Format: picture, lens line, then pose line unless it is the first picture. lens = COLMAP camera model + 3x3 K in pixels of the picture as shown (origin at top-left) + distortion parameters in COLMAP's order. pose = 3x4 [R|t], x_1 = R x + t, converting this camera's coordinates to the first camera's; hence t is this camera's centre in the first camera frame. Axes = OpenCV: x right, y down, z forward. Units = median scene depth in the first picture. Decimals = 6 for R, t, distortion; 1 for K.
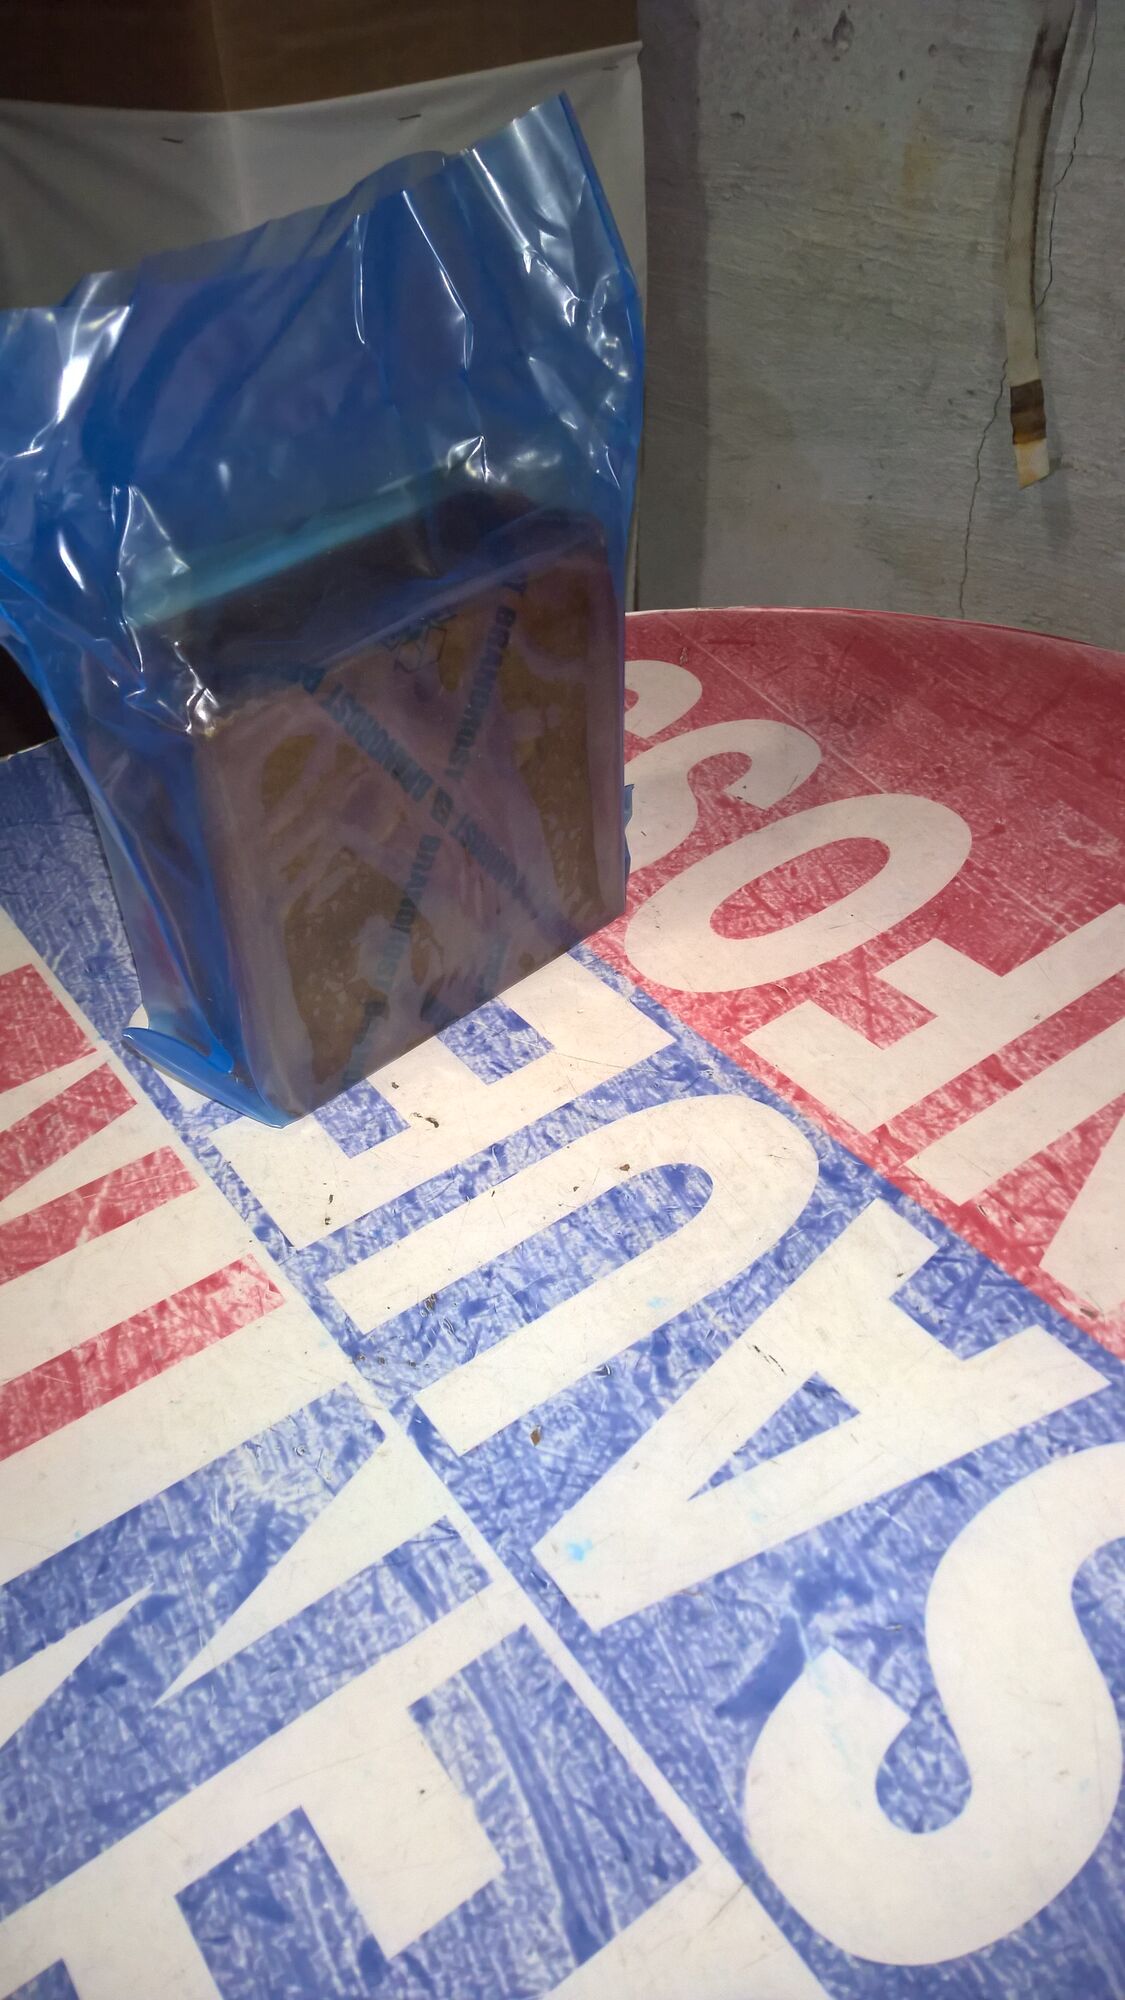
lens RADIAL K [[1482.0, 0, 520.4], [0, 1482.0, 1004.1], [0, 0, 1]] dist [0.084509, -0.100647]
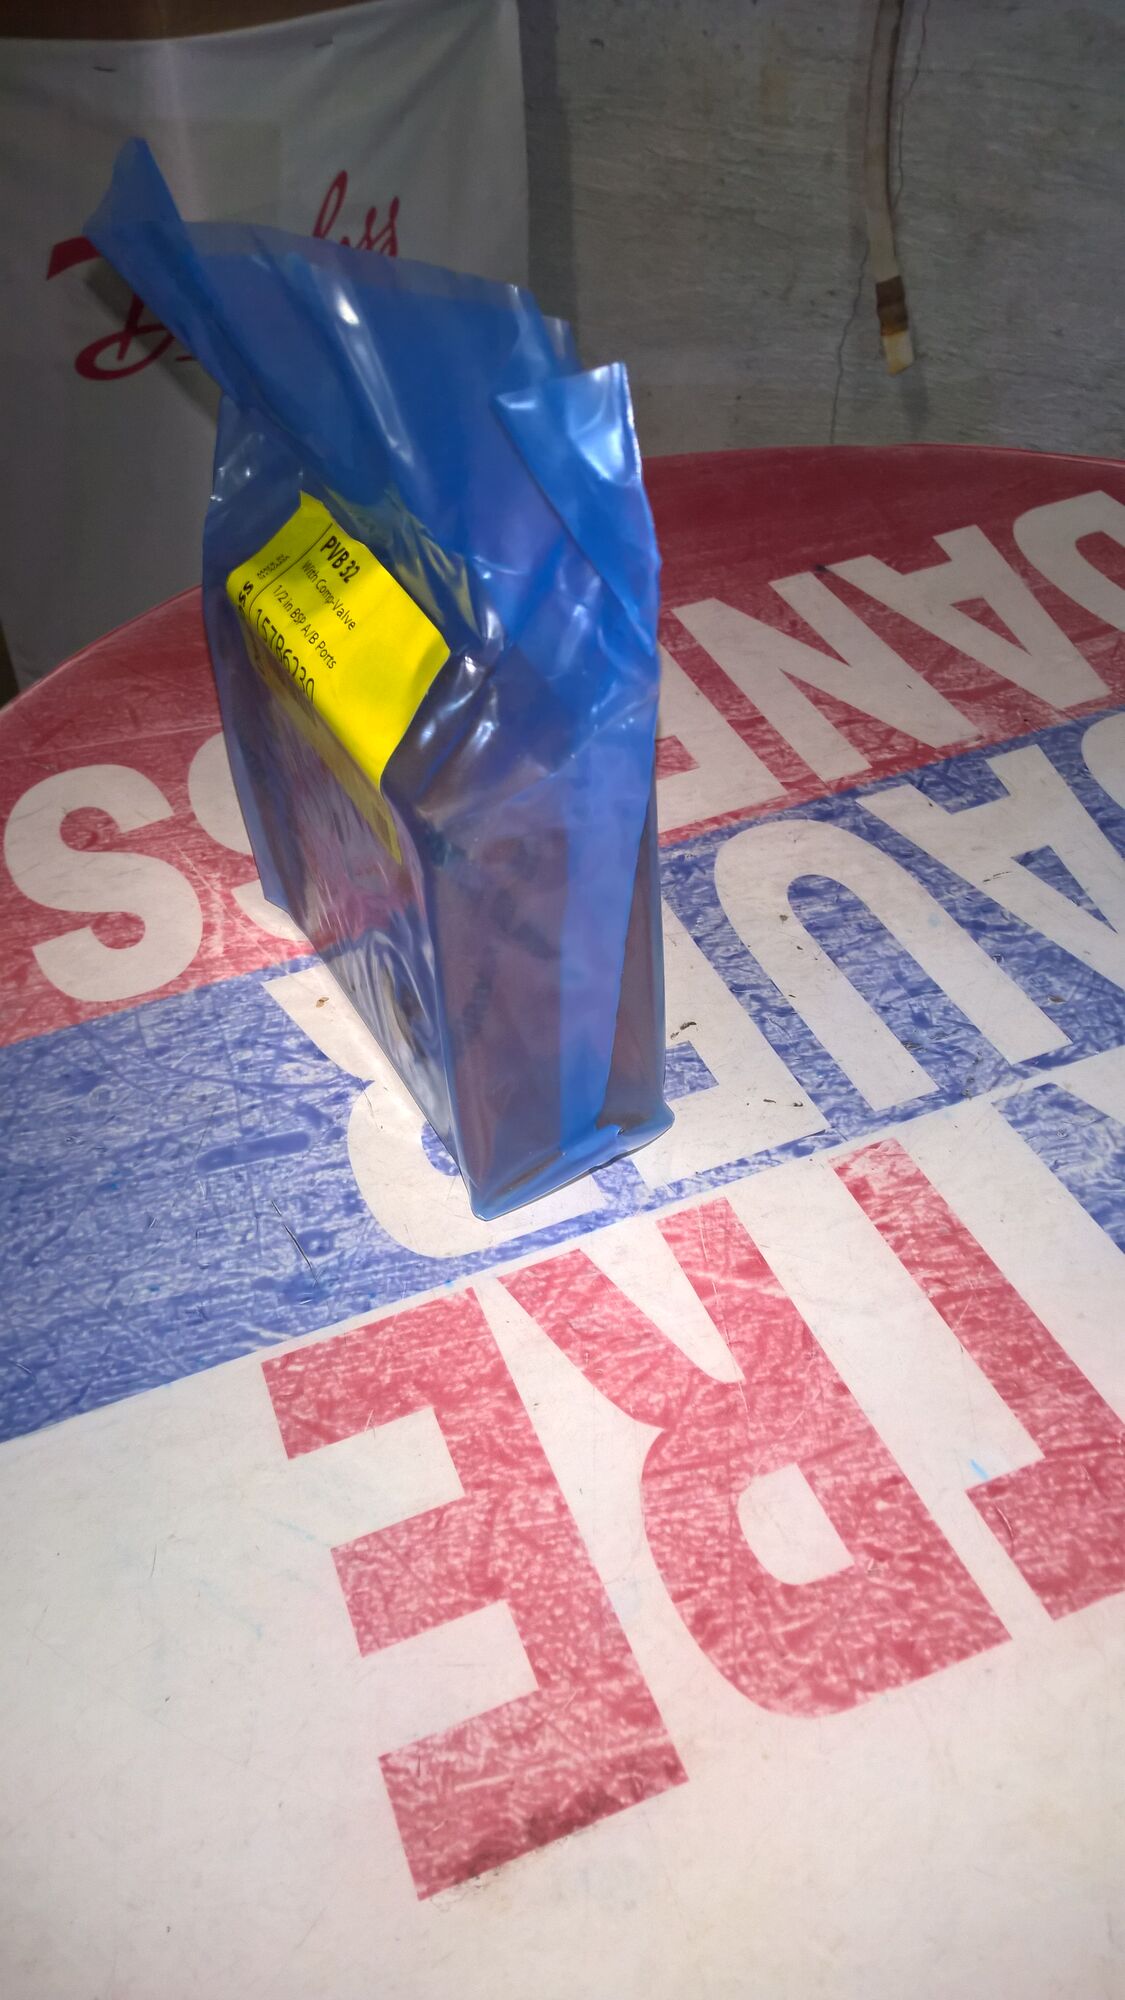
lens RADIAL K [[1482.0, 0, 520.4], [0, 1482.0, 1004.1], [0, 0, 1]] dist [0.084509, -0.100647]
pose [[0.253532, -0.626003, 0.737457, -0.989362], [0.669673, 0.663722, 0.333184, -0.416770], [-0.698040, 0.409382, 0.587492, 0.529606]]
